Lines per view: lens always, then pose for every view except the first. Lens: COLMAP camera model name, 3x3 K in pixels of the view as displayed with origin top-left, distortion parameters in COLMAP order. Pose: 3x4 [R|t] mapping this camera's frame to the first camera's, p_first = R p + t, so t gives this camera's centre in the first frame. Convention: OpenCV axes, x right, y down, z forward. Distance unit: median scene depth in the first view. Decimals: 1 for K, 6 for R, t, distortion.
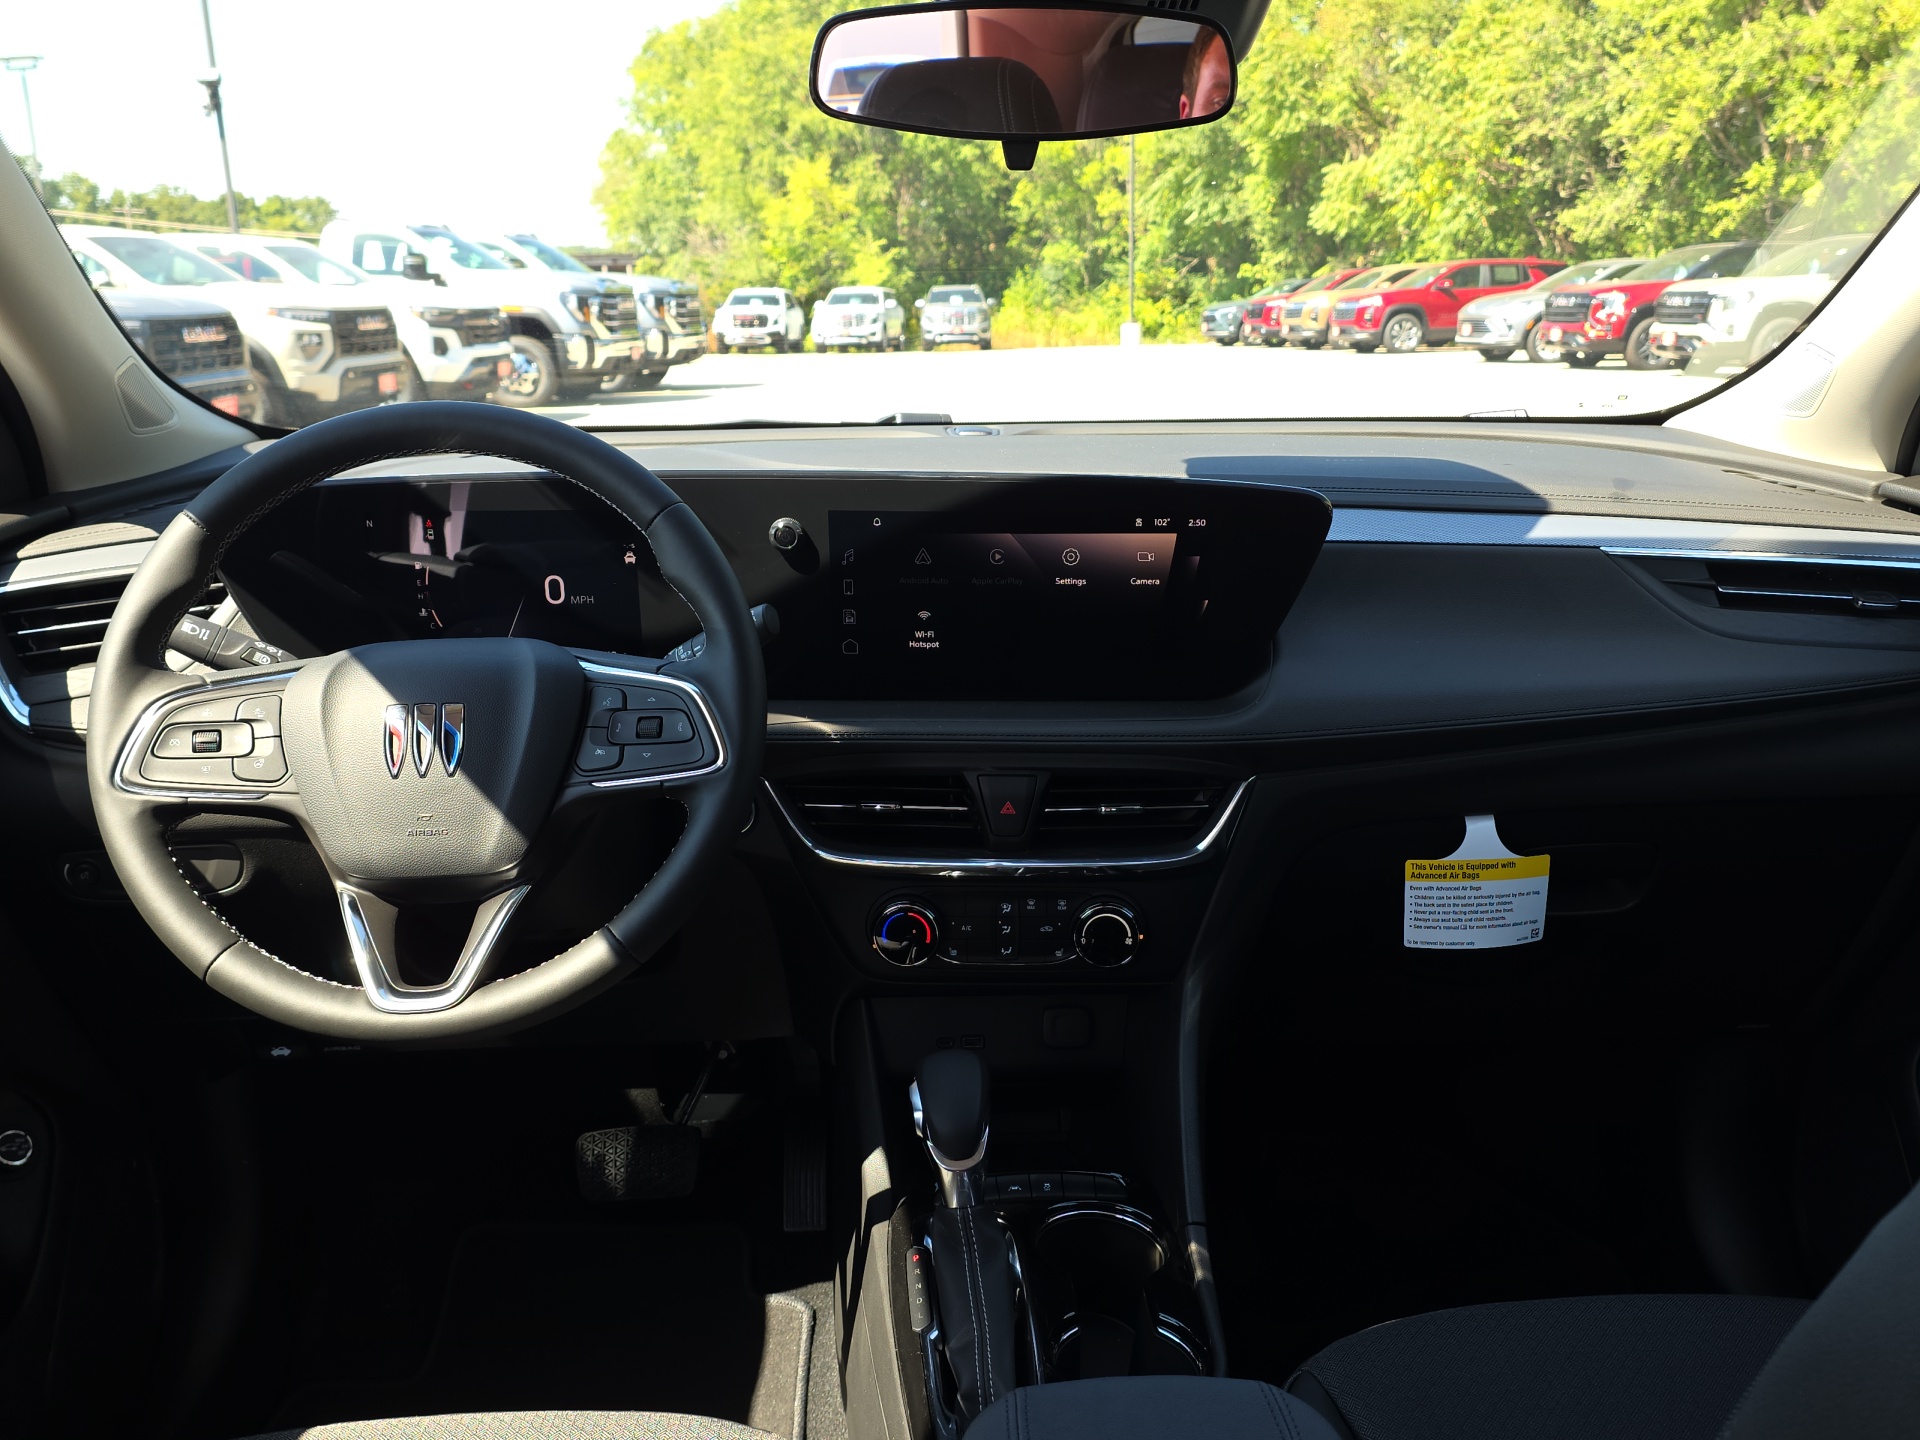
lens RADIAL K [[1693.6, 0, 961.2], [0, 1693.6, 723.7], [0, 0, 1]] dist [0.090812, -0.098536]
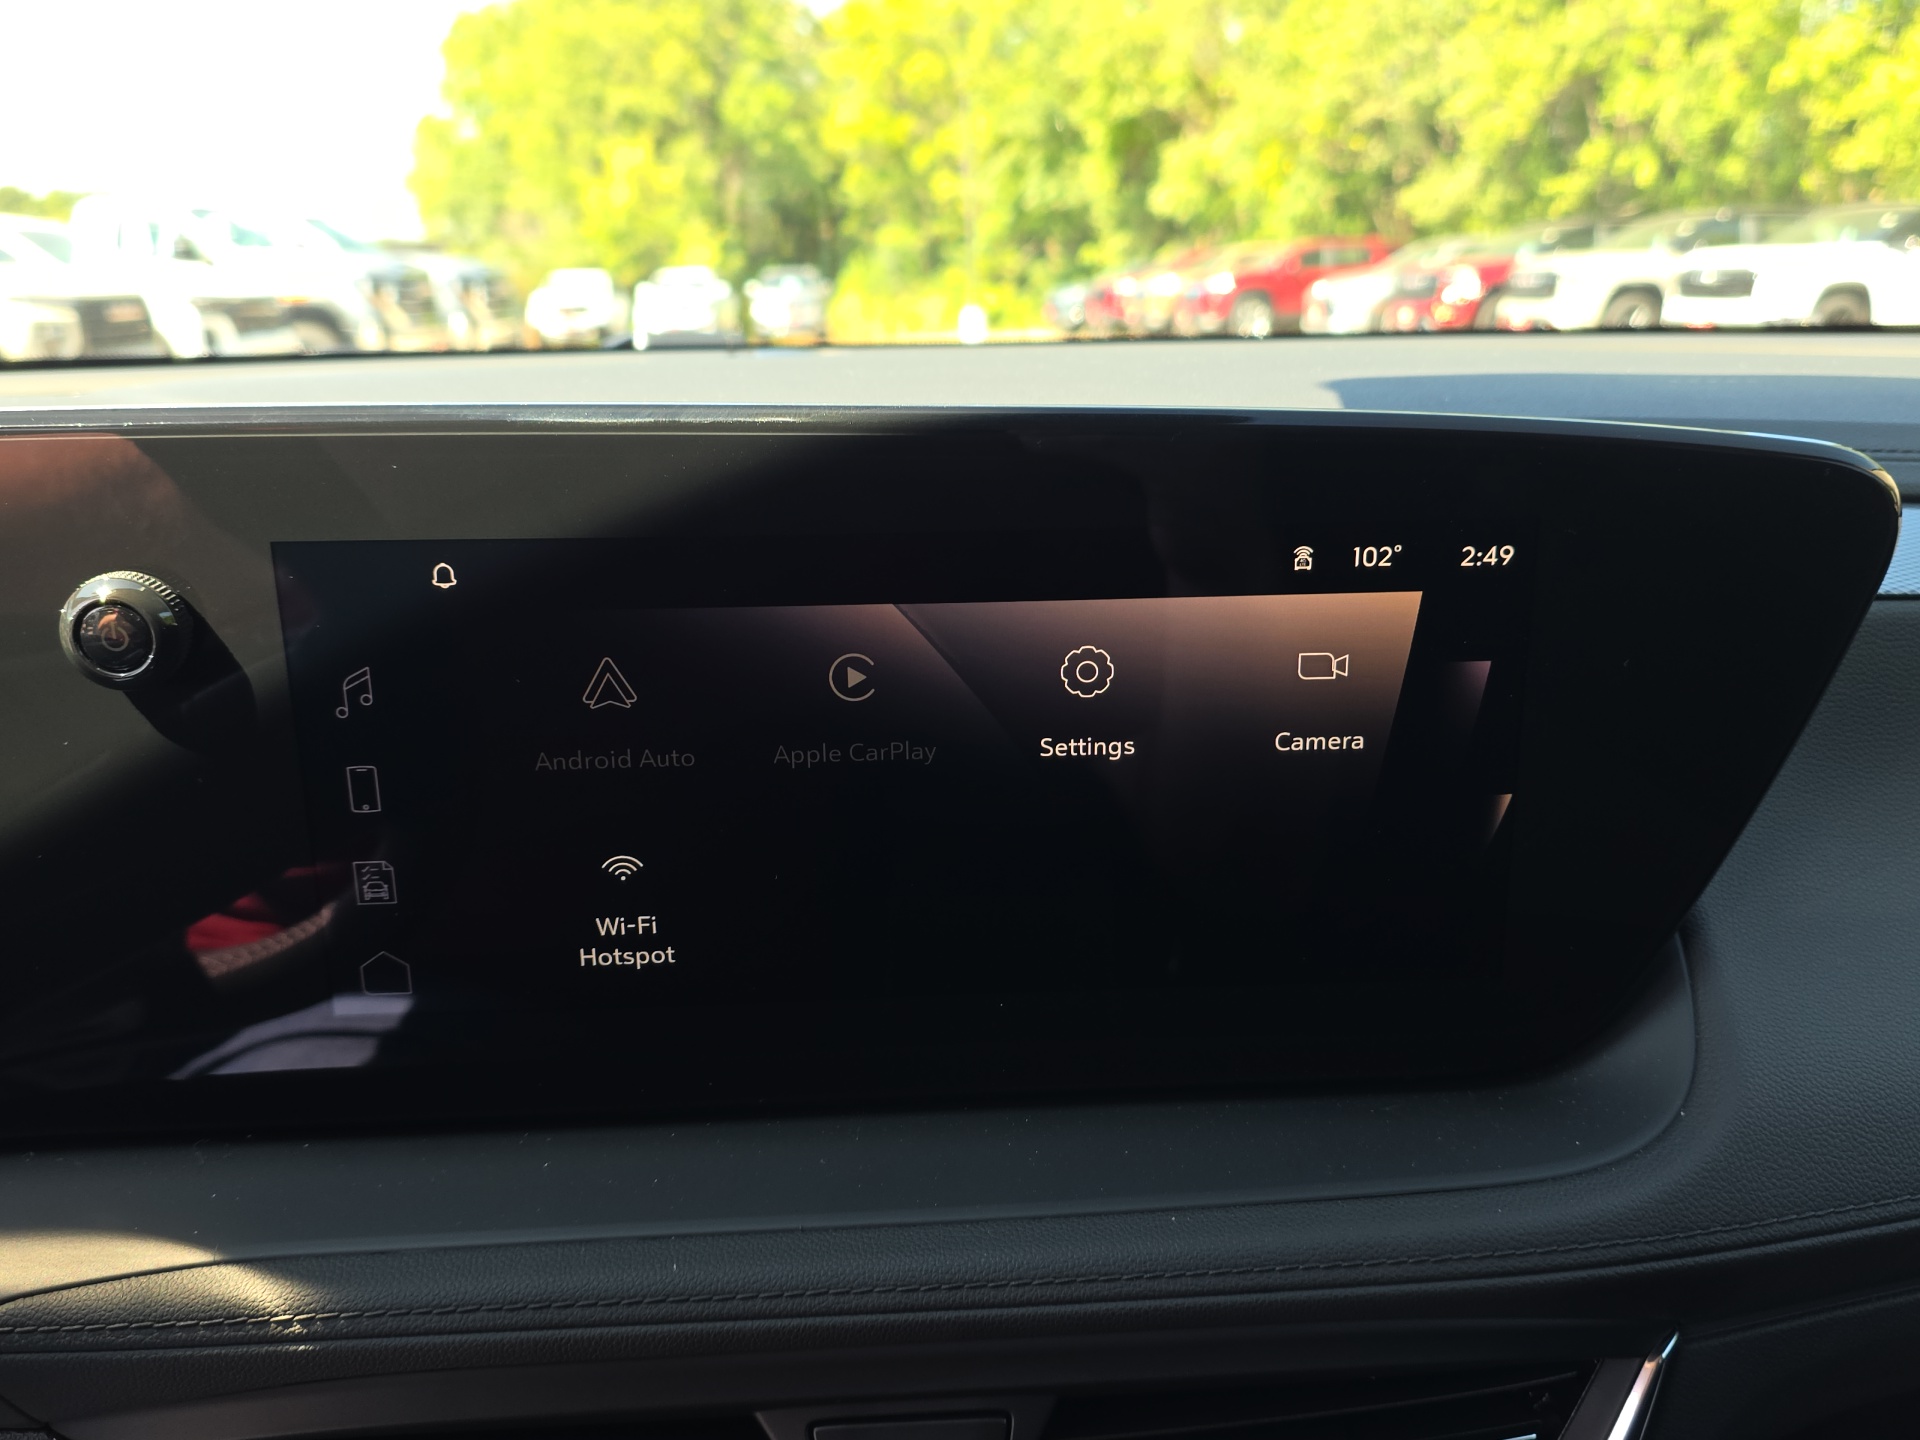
lens RADIAL K [[1626.4, 0, 1017.7], [0, 1626.4, 714.4], [0, 0, 1]] dist [0.079125, -0.061492]
pose [[0.991627, -0.035756, 0.124085, 0.001415], [0.035217, 0.999358, 0.006532, -0.009273], [-0.124239, -0.002108, 0.992250, 0.070017]]
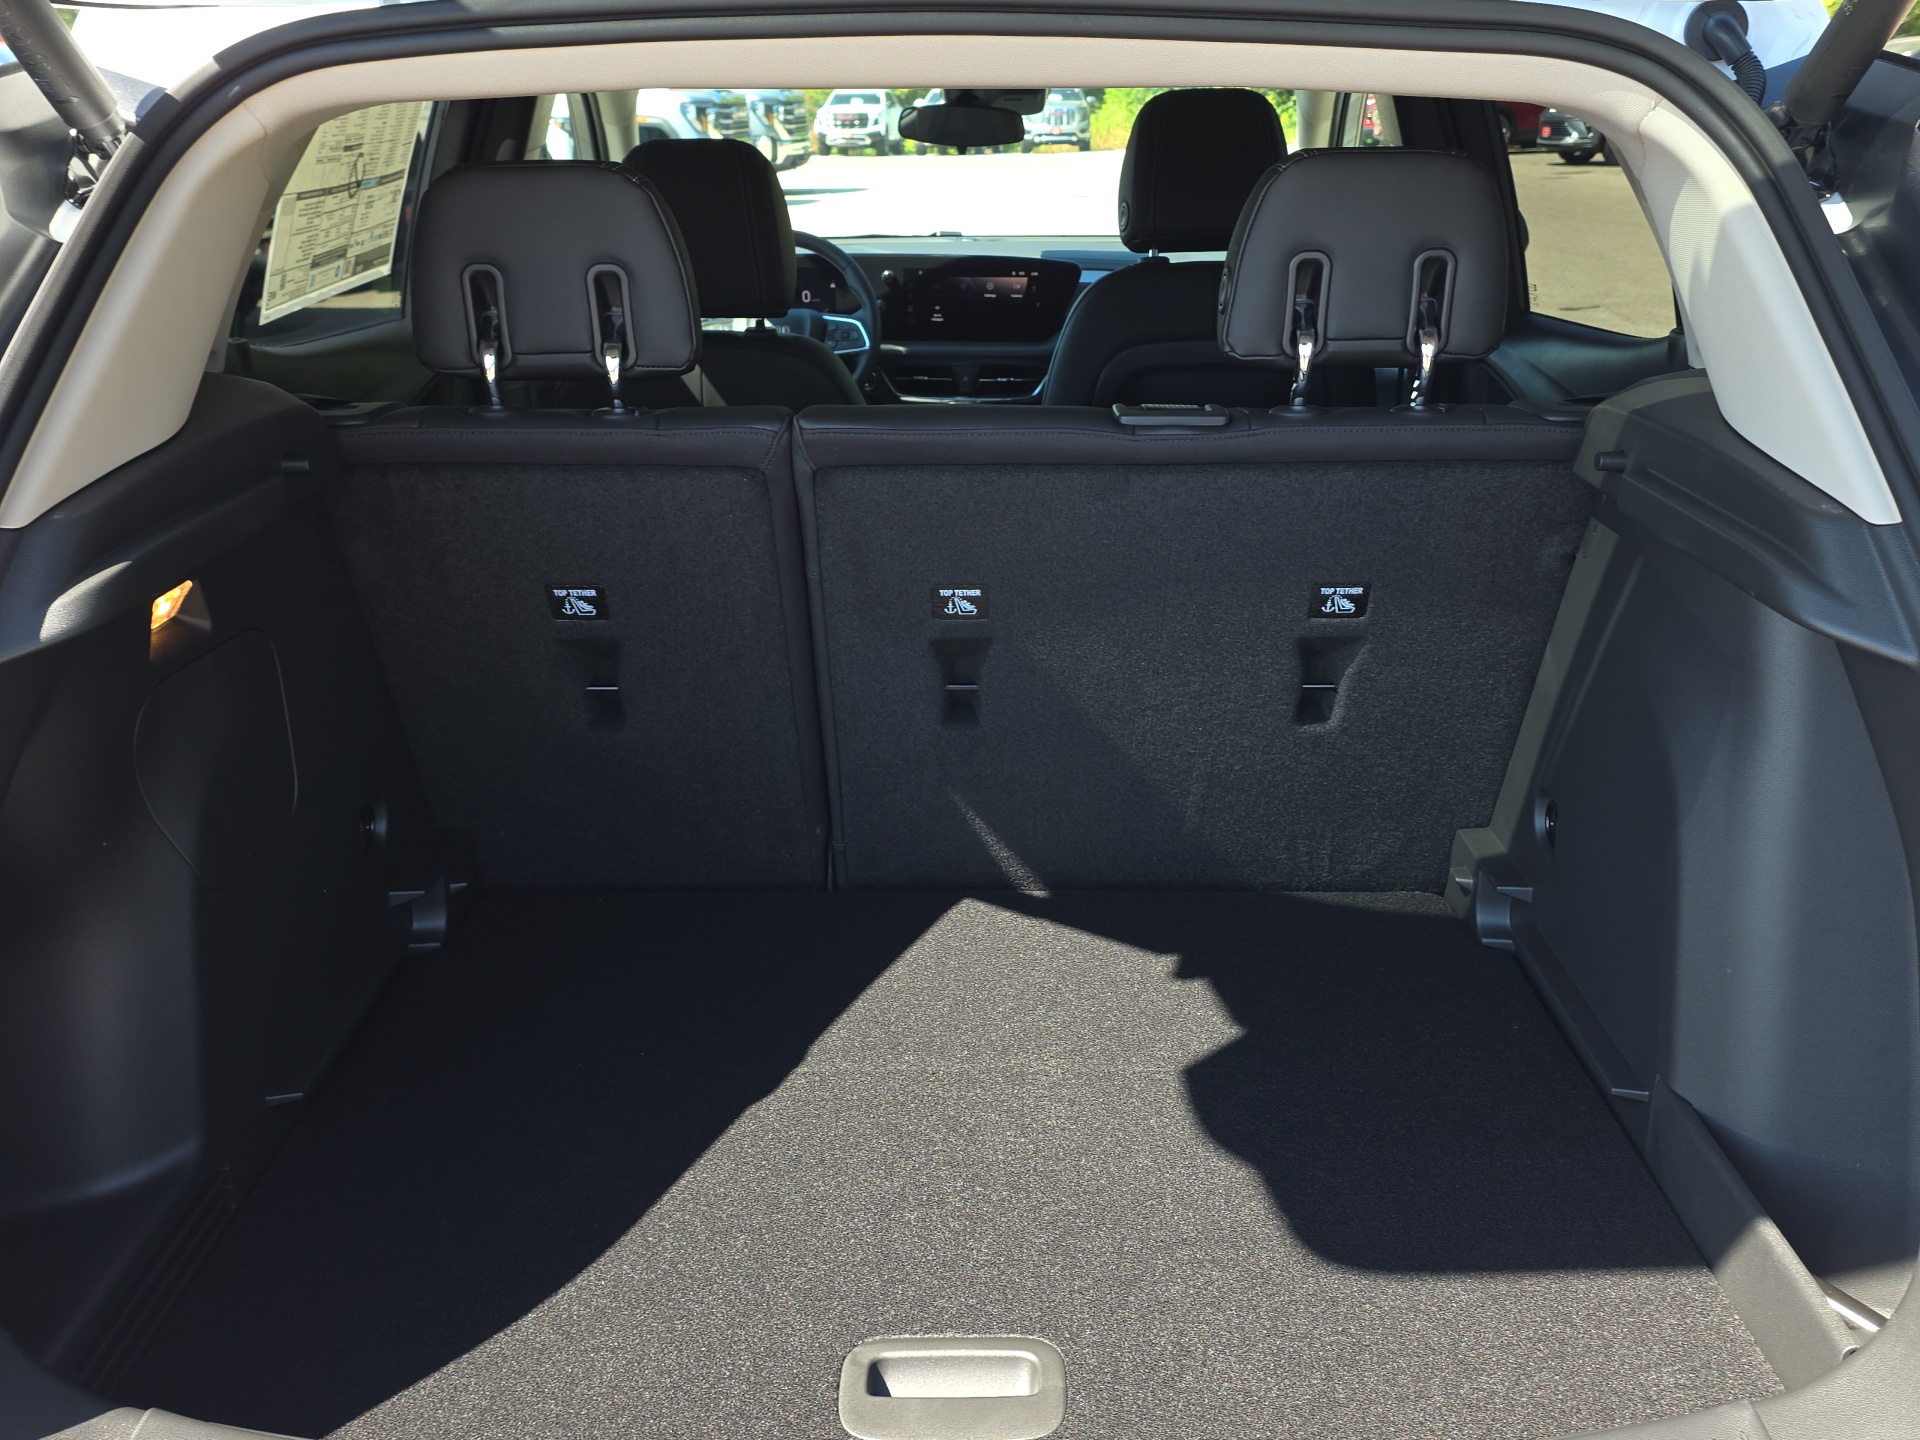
lens RADIAL K [[1655.8, 0, 960.8], [0, 1655.8, 718.0], [0, 0, 1]] dist [0.090732, -0.106639]
pose [[0.998330, 0.018427, -0.054749, 0.017846], [-0.012201, 0.993638, 0.111960, 0.029811], [0.056464, -0.111105, 0.992203, -0.177914]]
